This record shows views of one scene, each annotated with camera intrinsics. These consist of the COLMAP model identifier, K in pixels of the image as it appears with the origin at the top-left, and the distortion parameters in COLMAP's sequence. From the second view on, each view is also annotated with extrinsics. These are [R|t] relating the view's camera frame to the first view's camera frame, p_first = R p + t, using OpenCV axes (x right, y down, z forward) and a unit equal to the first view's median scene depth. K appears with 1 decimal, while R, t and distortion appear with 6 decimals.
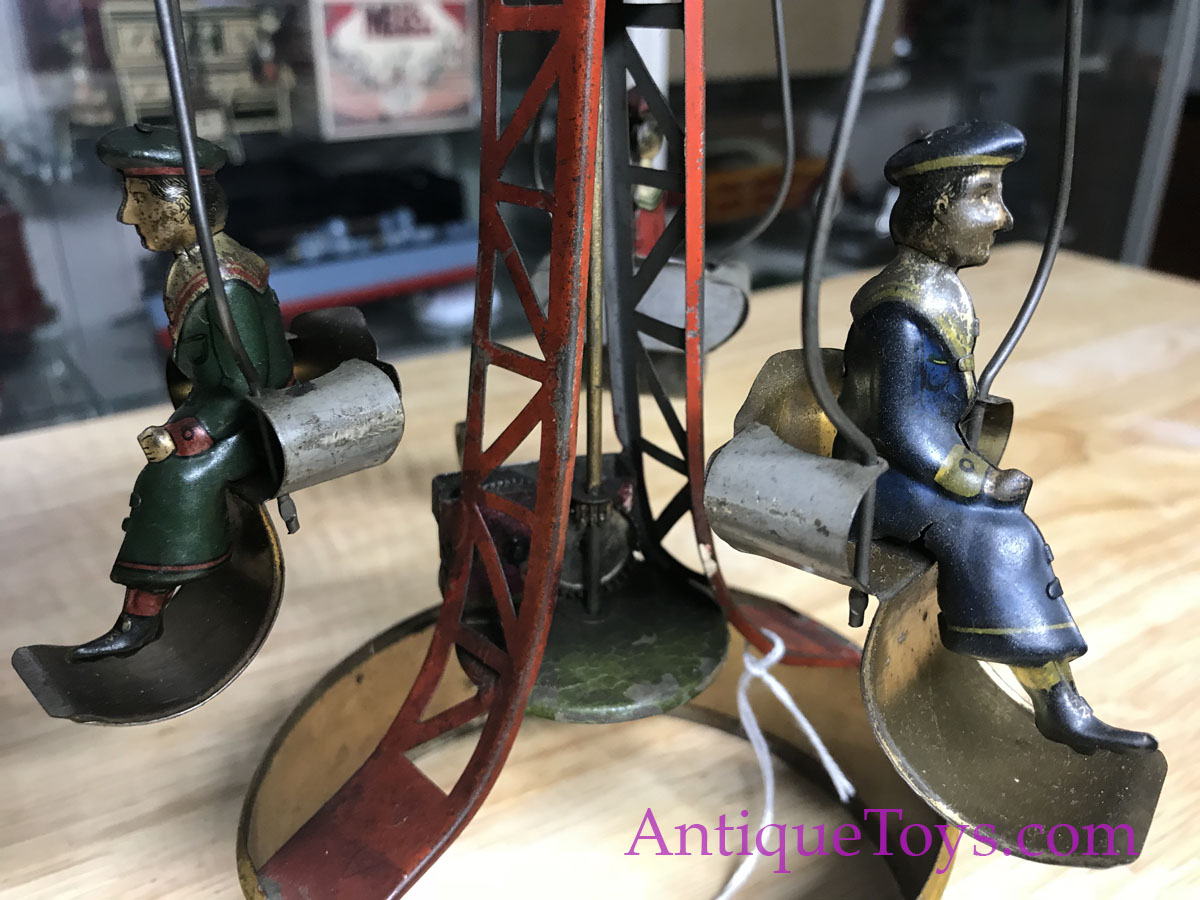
lens RADIAL K [[985.7, 0, 600.0], [0, 985.7, 450.0], [0, 0, 1]] dist [0.002444, 0.006761]
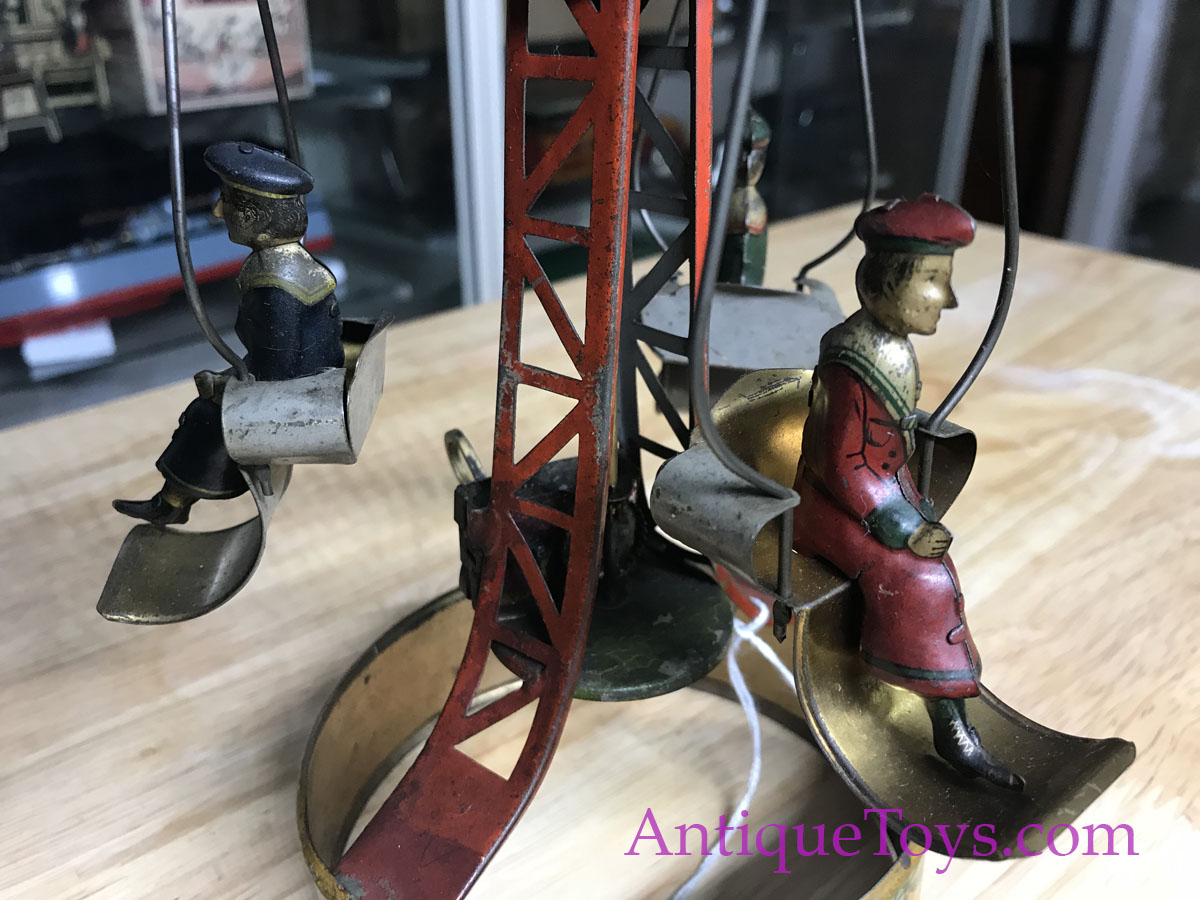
lens RADIAL K [[979.7, 0, 579.6], [0, 979.7, 449.5], [0, 0, 1]] dist [0.024327, -0.003676]
pose [[0.987189, -0.075464, 0.140578, -0.199996], [0.069450, 0.996467, 0.047216, -0.059929], [-0.143645, -0.036848, 0.988943, -0.073767]]
